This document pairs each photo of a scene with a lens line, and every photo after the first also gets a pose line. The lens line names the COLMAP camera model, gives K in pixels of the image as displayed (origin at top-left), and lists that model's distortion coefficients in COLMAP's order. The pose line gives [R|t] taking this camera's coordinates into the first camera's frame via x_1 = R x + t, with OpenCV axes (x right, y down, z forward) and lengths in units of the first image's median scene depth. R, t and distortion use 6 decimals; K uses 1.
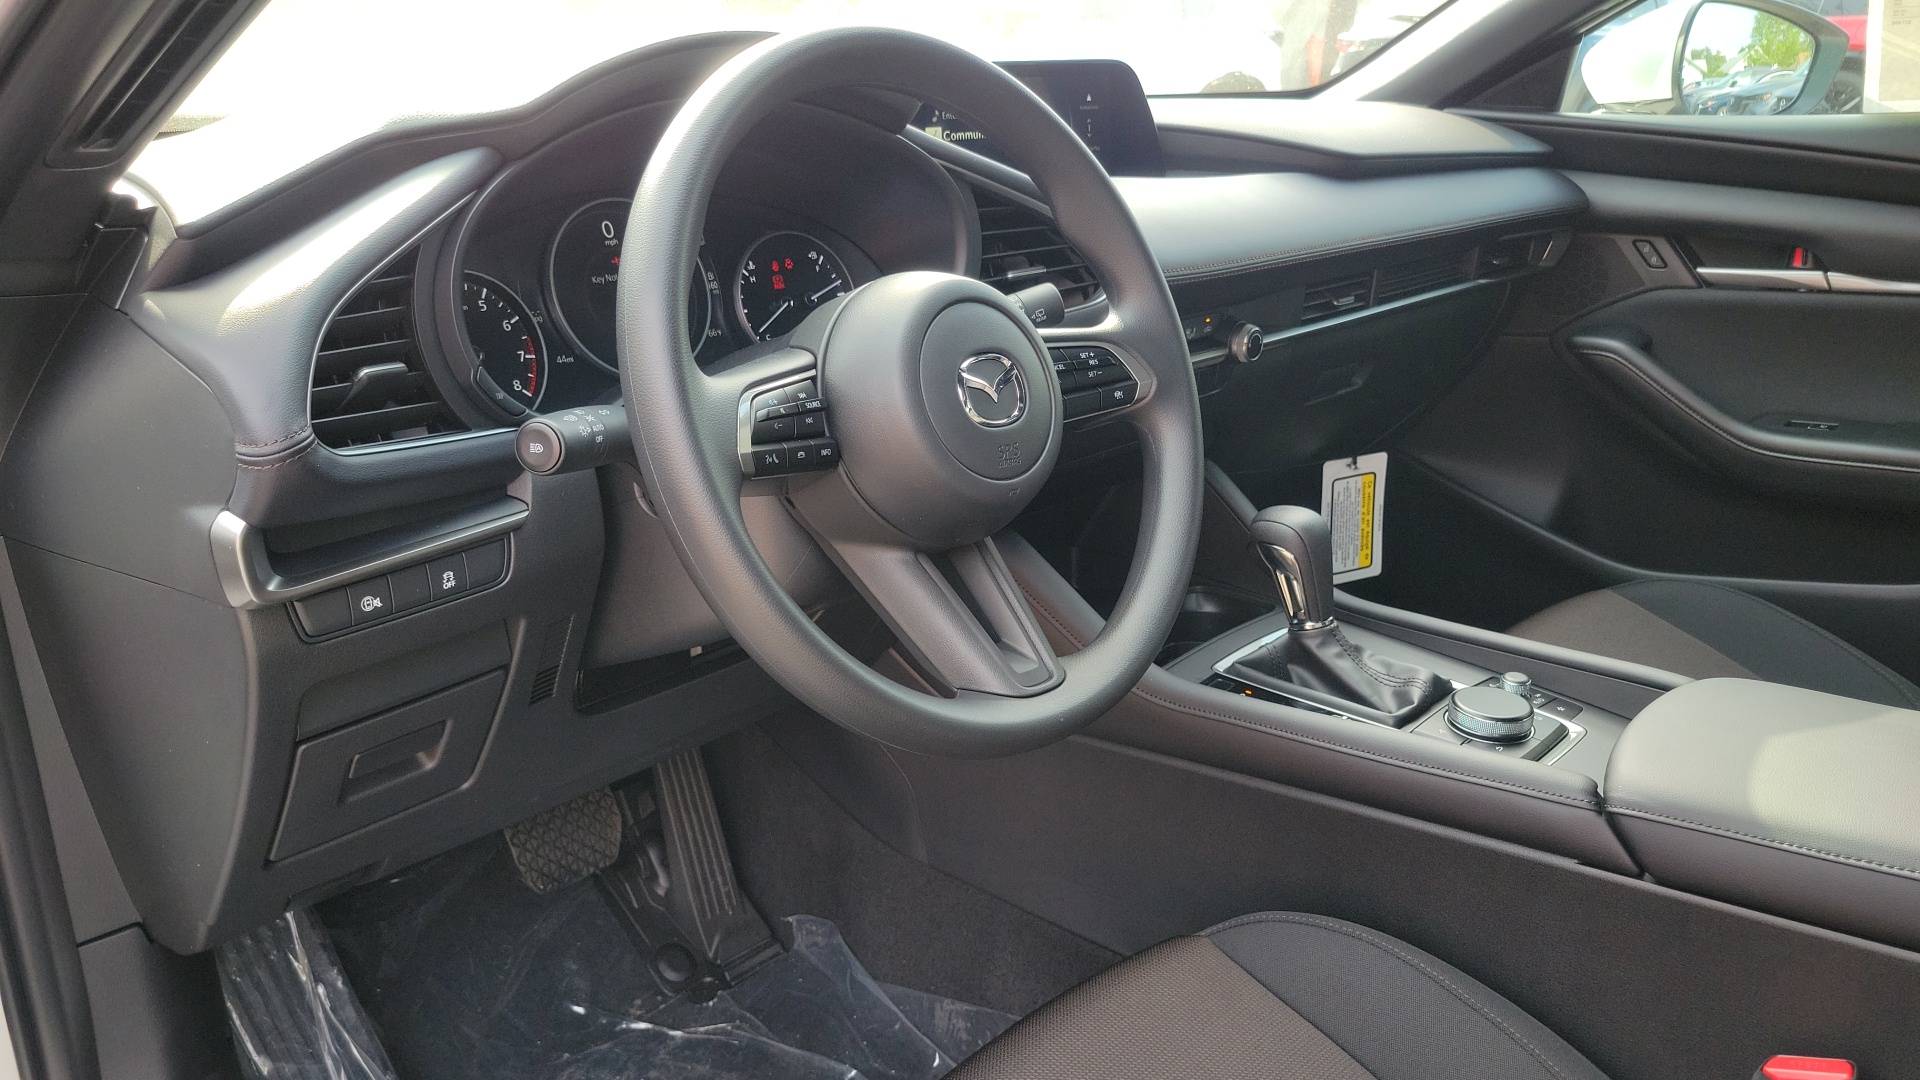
lens RADIAL K [[1478.2, 0, 975.3], [0, 1478.2, 544.4], [0, 0, 1]] dist [0.035766, -0.025287]
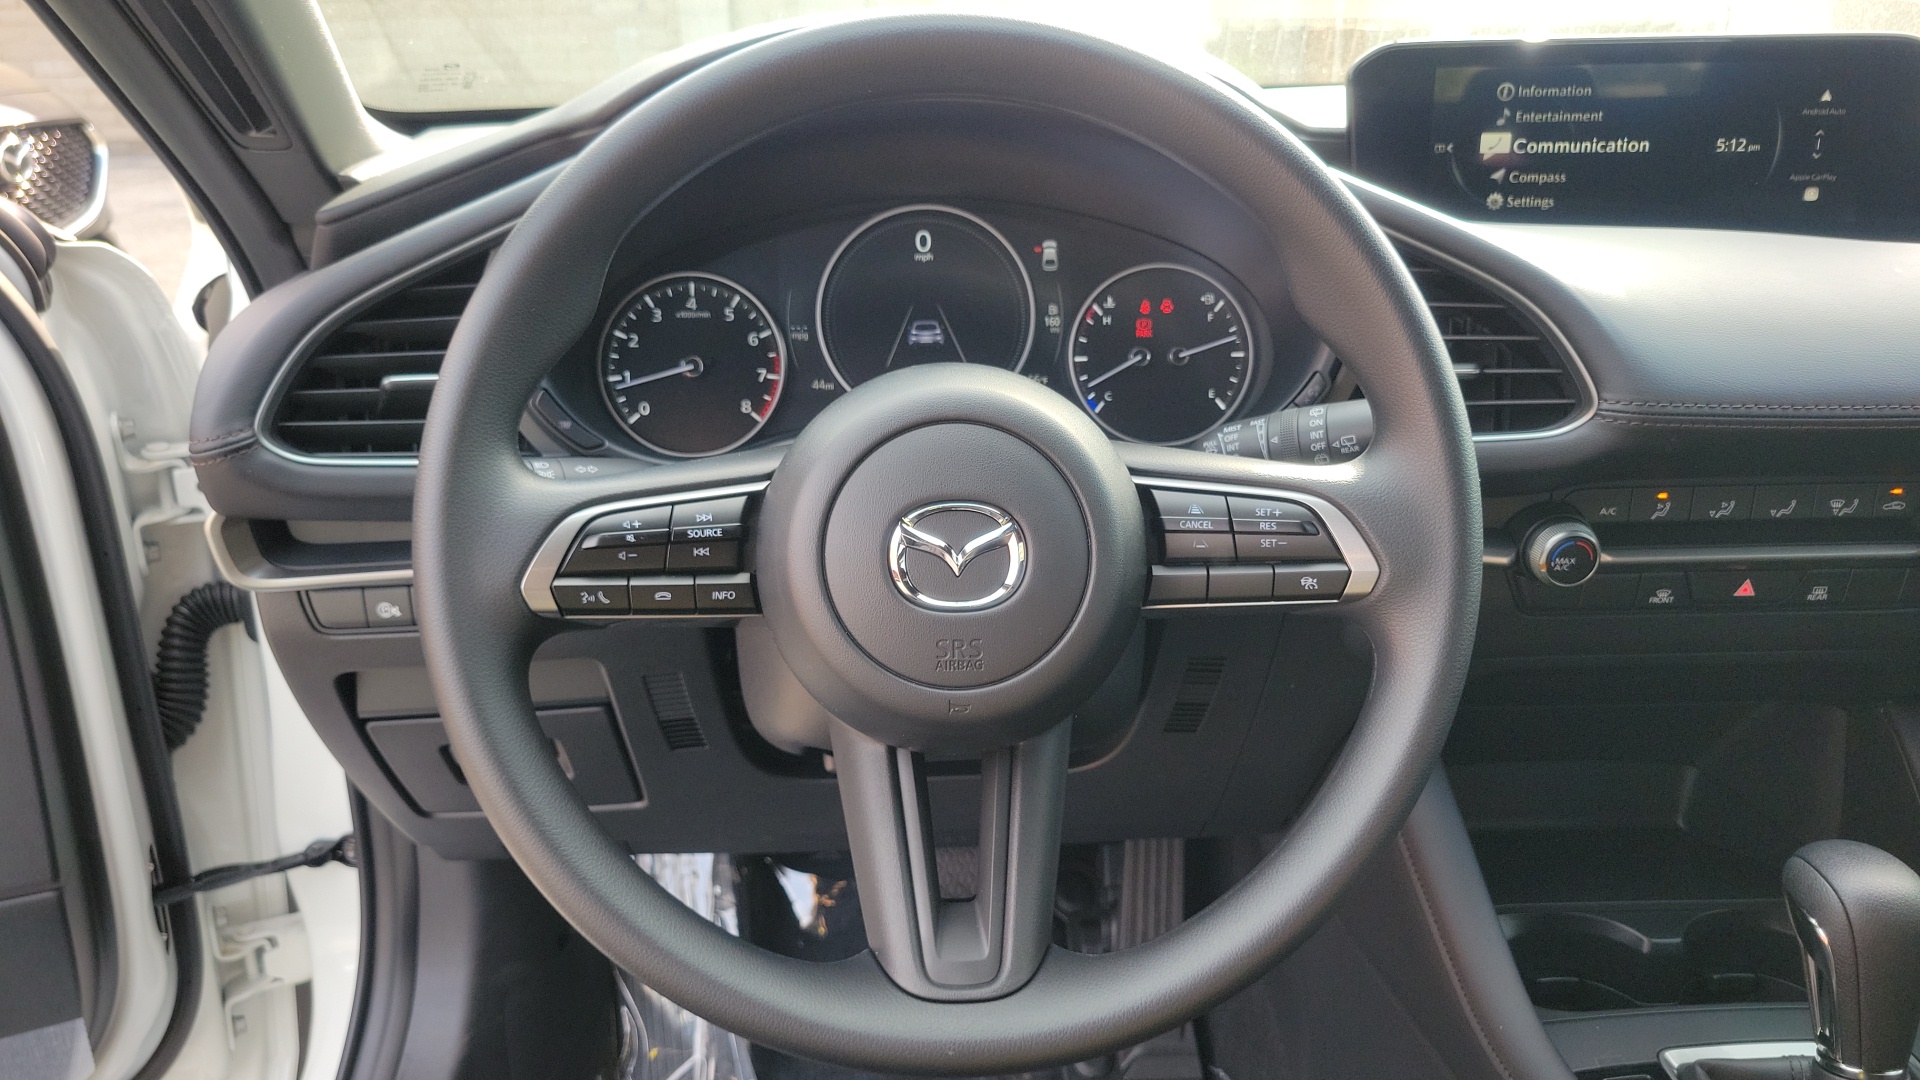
lens RADIAL K [[1478.2, 0, 941.5], [0, 1478.2, 542.3], [0, 0, 1]] dist [0.035766, -0.025287]
pose [[0.698187, 0.249698, -0.670959, 0.254750], [-0.219953, 0.966691, 0.130876, -0.109339], [0.681290, 0.056204, 0.729853, 0.273616]]
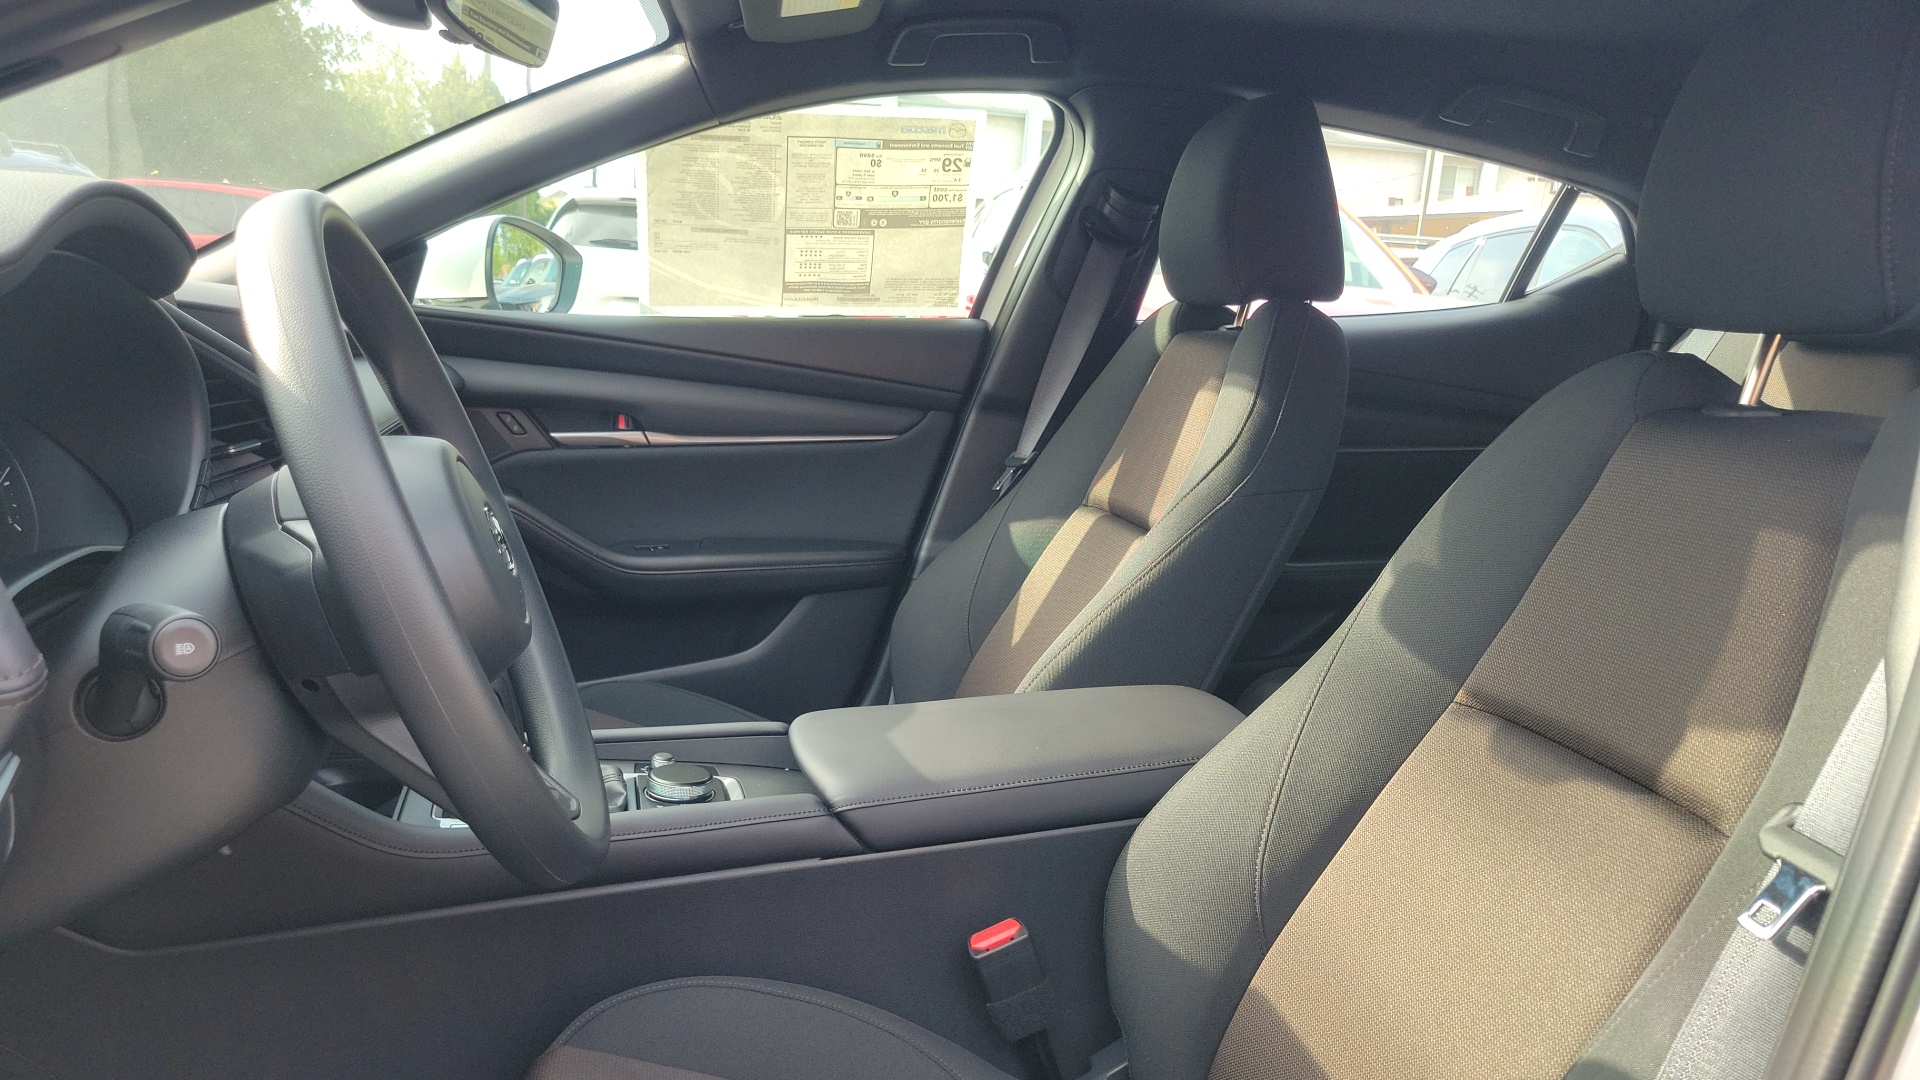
lens RADIAL K [[1478.2, 0, 948.6], [0, 1478.2, 528.1], [0, 0, 1]] dist [0.035766, -0.025287]
pose [[0.539390, -0.091664, 0.837052, -0.380925], [0.205872, 0.978246, -0.025536, -0.010493], [-0.816502, 0.186099, 0.546527, 0.081780]]
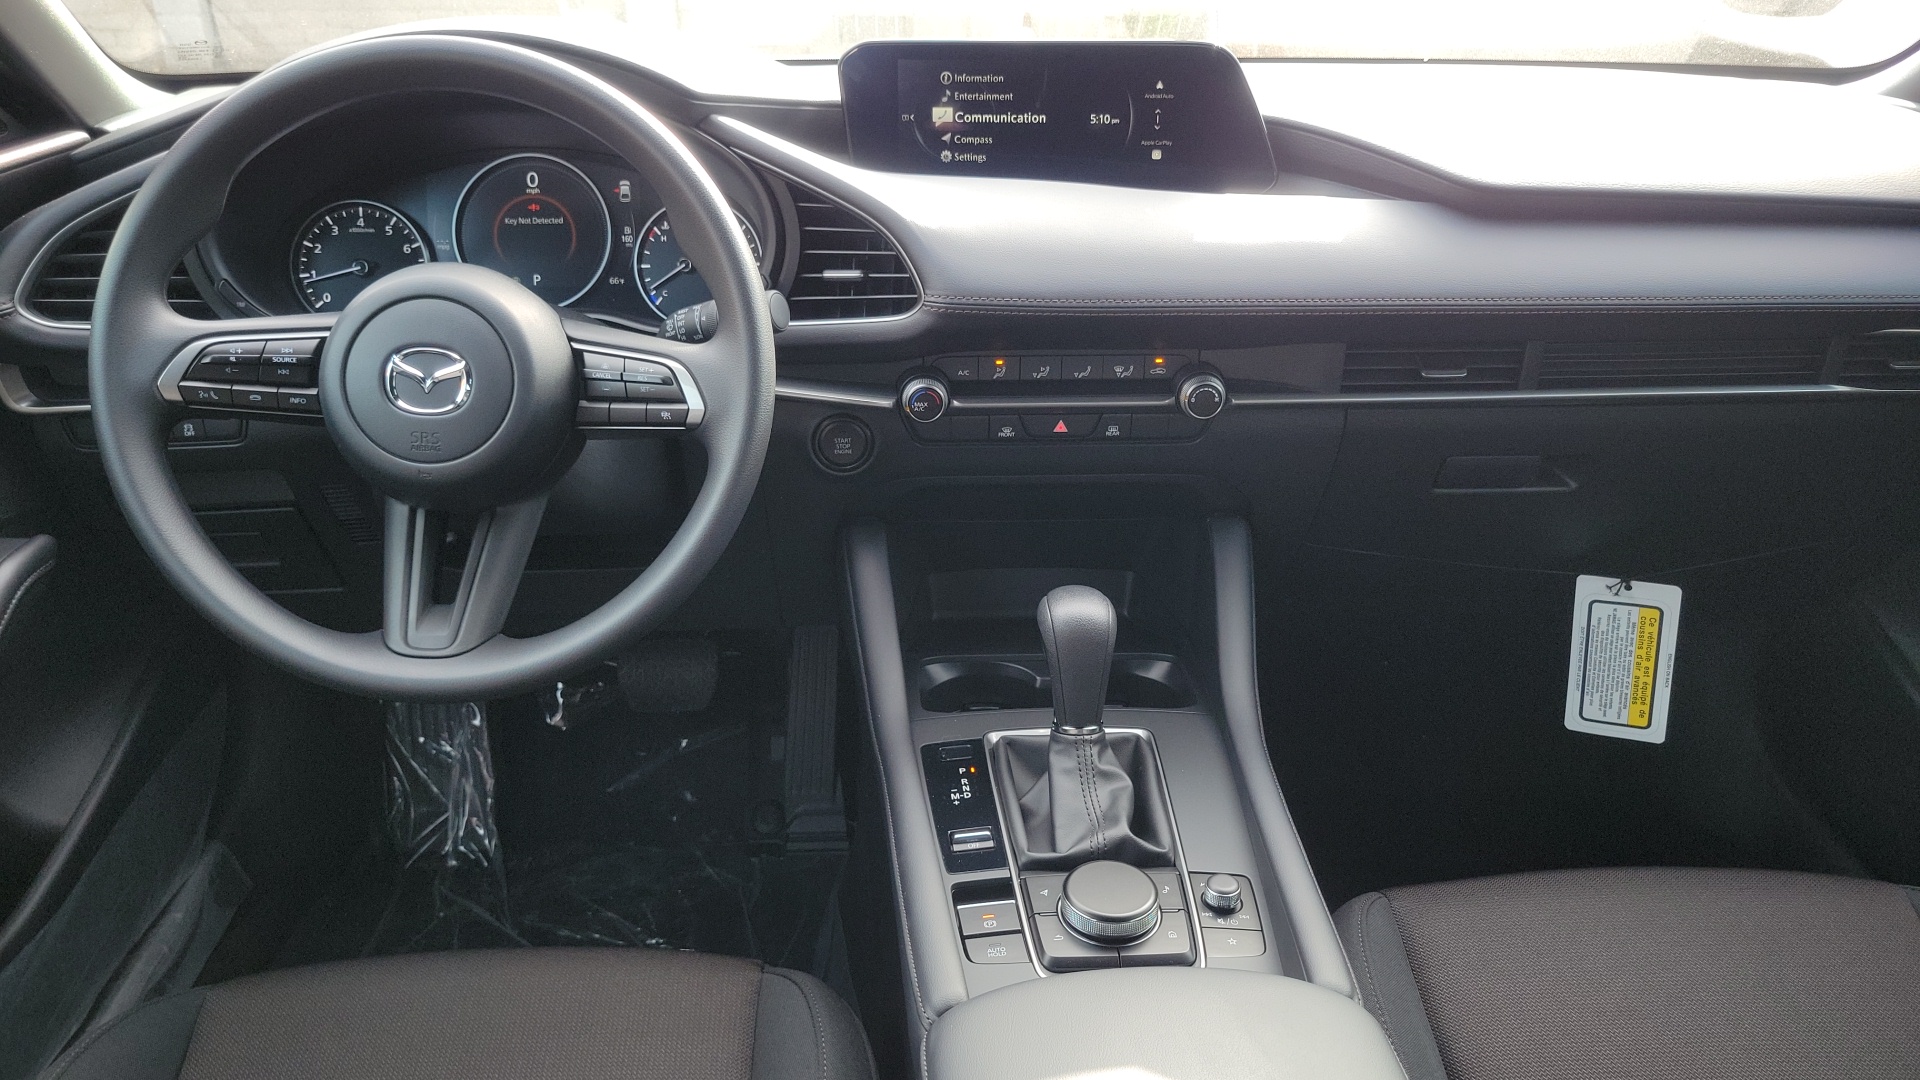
lens RADIAL K [[1478.2, 0, 953.2], [0, 1478.2, 531.2], [0, 0, 1]] dist [0.035766, -0.025287]
pose [[0.702311, 0.282379, -0.653468, 0.576350], [-0.228928, 0.958788, 0.168276, -0.150830], [0.674055, 0.031415, 0.738013, 0.248674]]
